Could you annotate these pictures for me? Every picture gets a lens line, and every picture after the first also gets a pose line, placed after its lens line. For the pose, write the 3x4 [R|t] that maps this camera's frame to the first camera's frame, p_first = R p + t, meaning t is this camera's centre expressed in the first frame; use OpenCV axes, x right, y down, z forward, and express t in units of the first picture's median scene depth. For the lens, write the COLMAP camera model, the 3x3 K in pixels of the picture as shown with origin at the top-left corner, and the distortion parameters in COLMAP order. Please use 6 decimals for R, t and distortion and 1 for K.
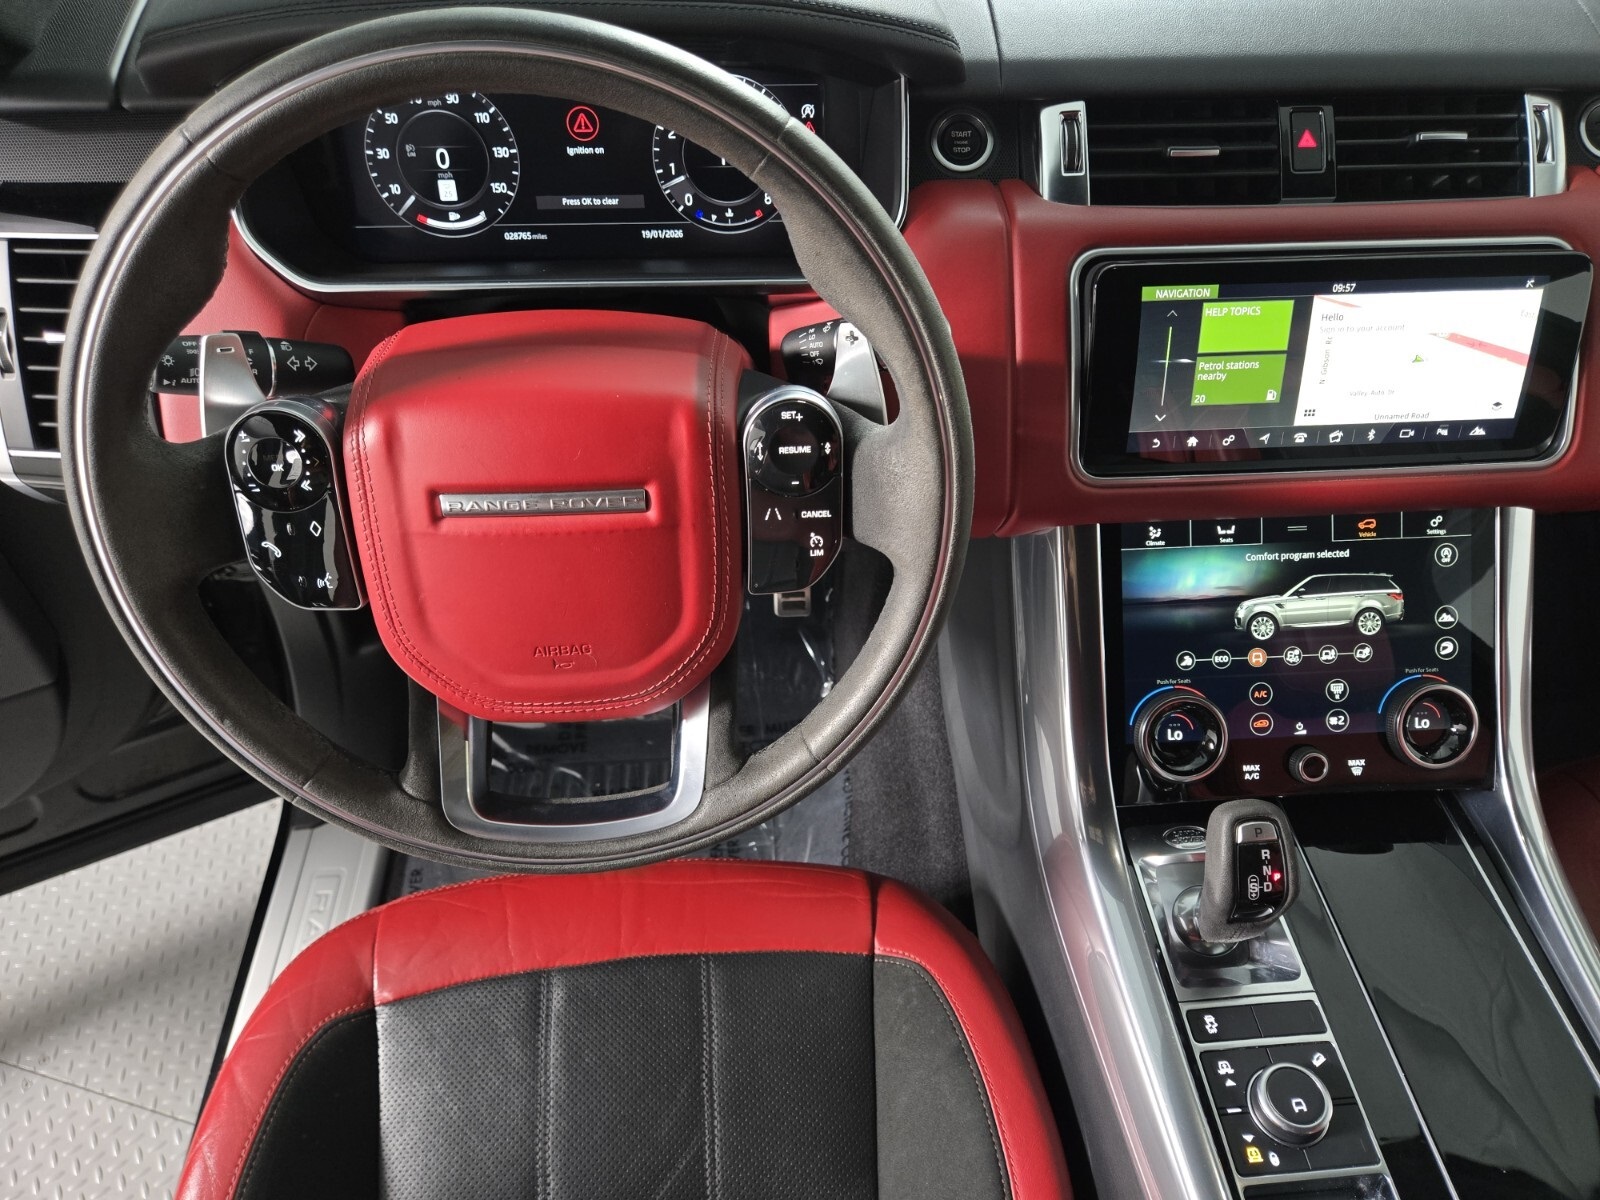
lens RADIAL K [[1066.8, 0, 807.2], [0, 1066.8, 596.6], [0, 0, 1]] dist [0.041254, -0.046844]
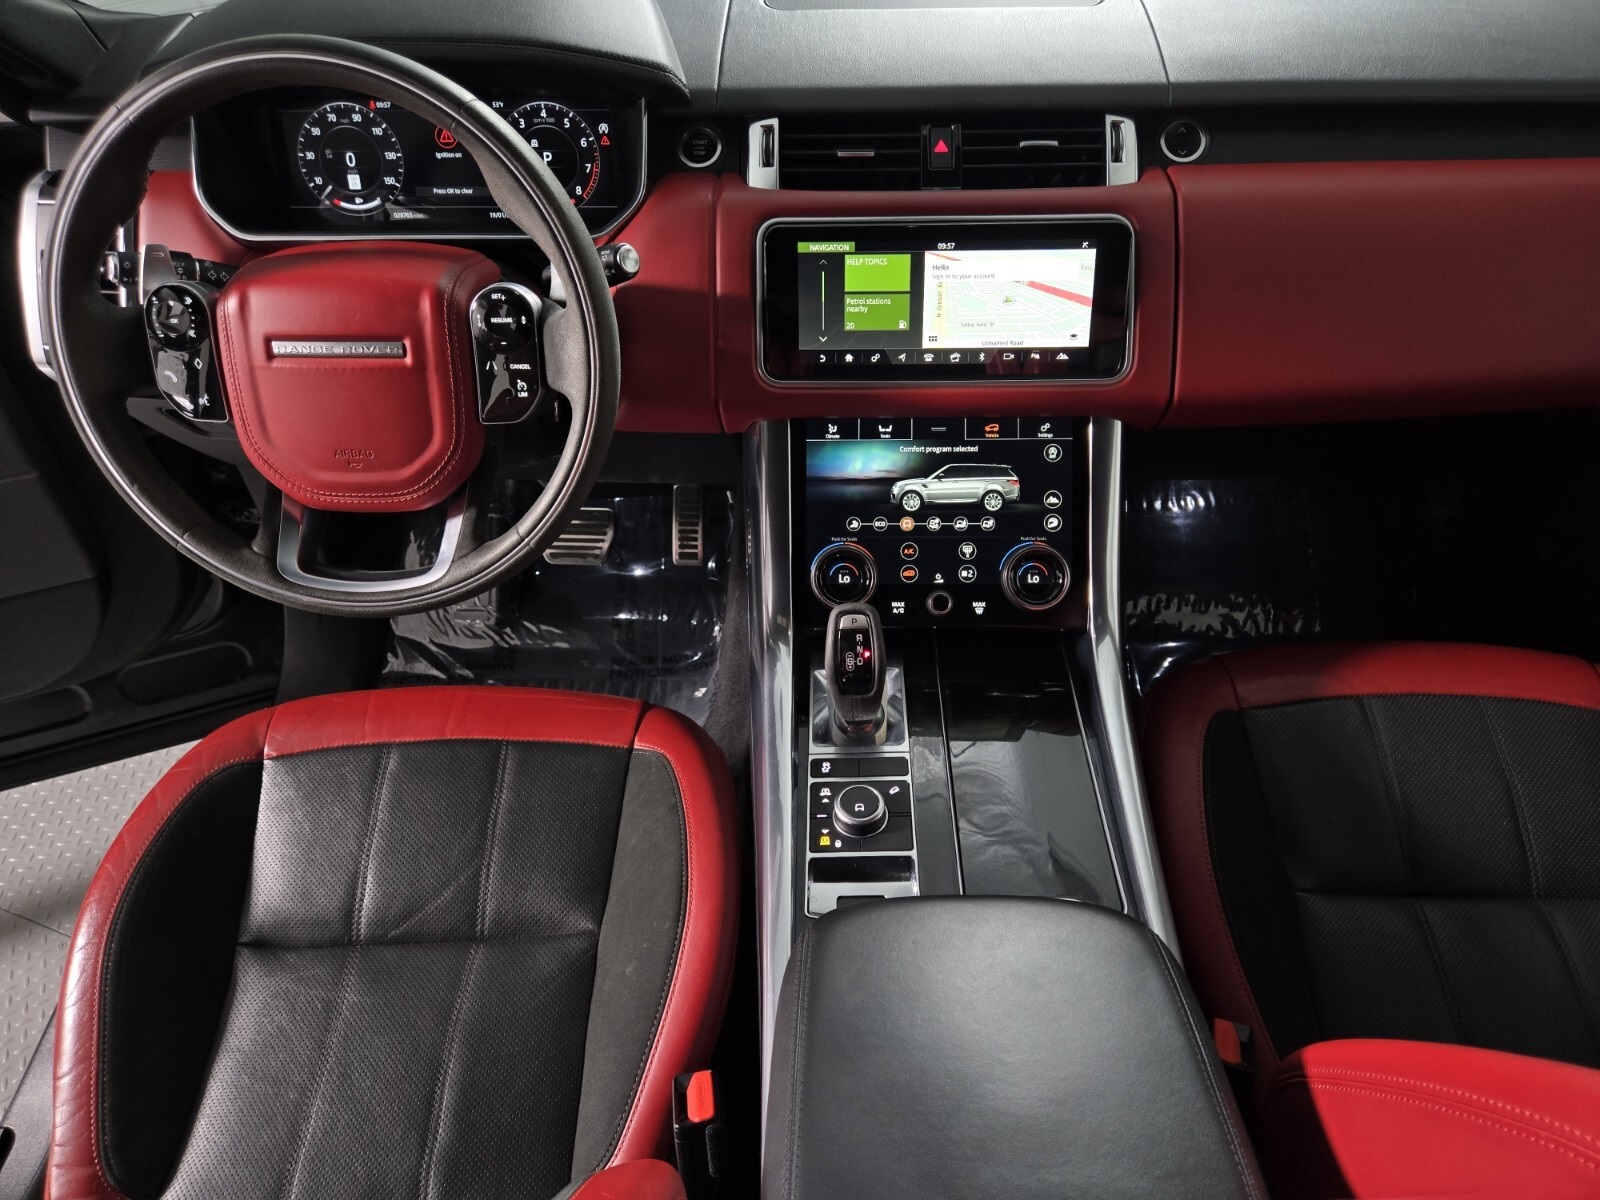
lens RADIAL K [[1044.4, 0, 800.0], [0, 1044.4, 600.0], [0, 0, 1]] dist [0.051117, -0.060468]
pose [[0.995864, 0.038622, -0.082236, 0.400266], [-0.044292, 0.996683, -0.068280, 0.249907], [0.079326, 0.071640, 0.994271, -0.312170]]
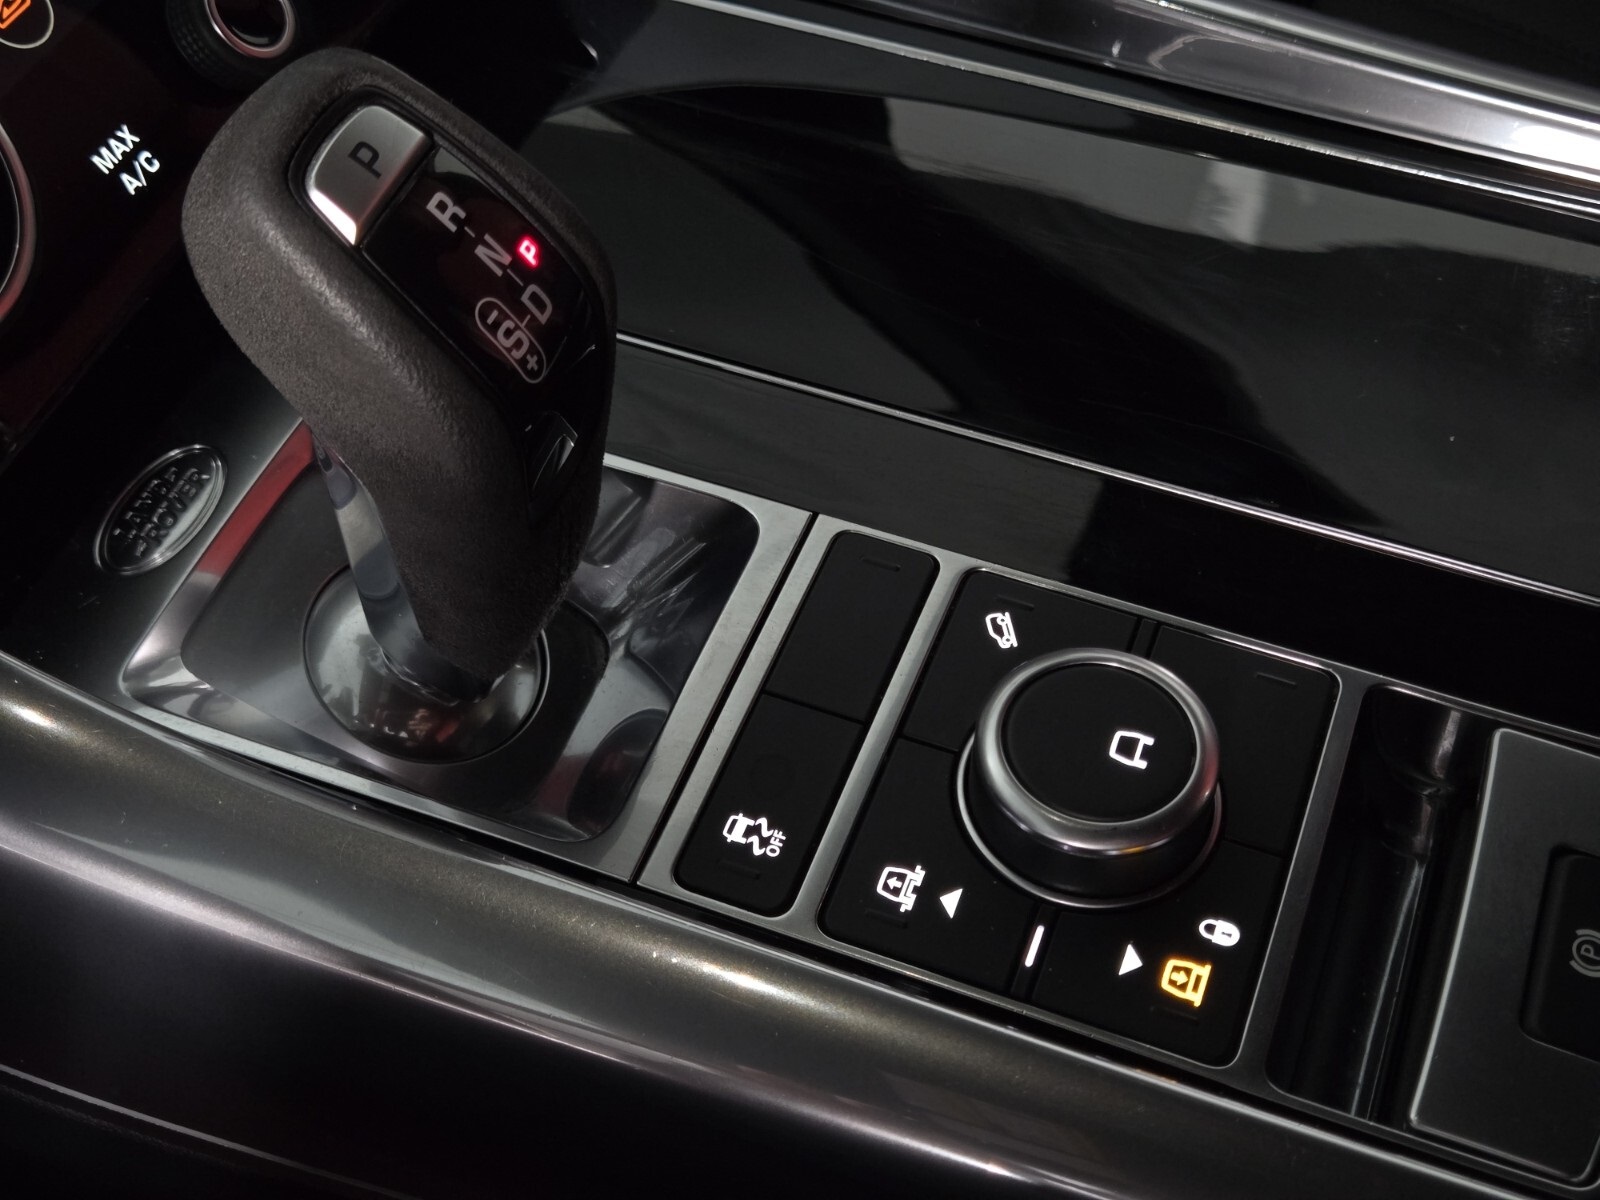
lens RADIAL K [[2165.1, 0, 800.0], [0, 2165.1, 600.0], [0, 0, 1]] dist [0.120597, -0.428039]
pose [[0.417593, -0.692448, 0.588330, 0.087691], [0.633752, 0.685958, 0.357520, 0.150785], [-0.651133, 0.223557, 0.725292, 0.522171]]
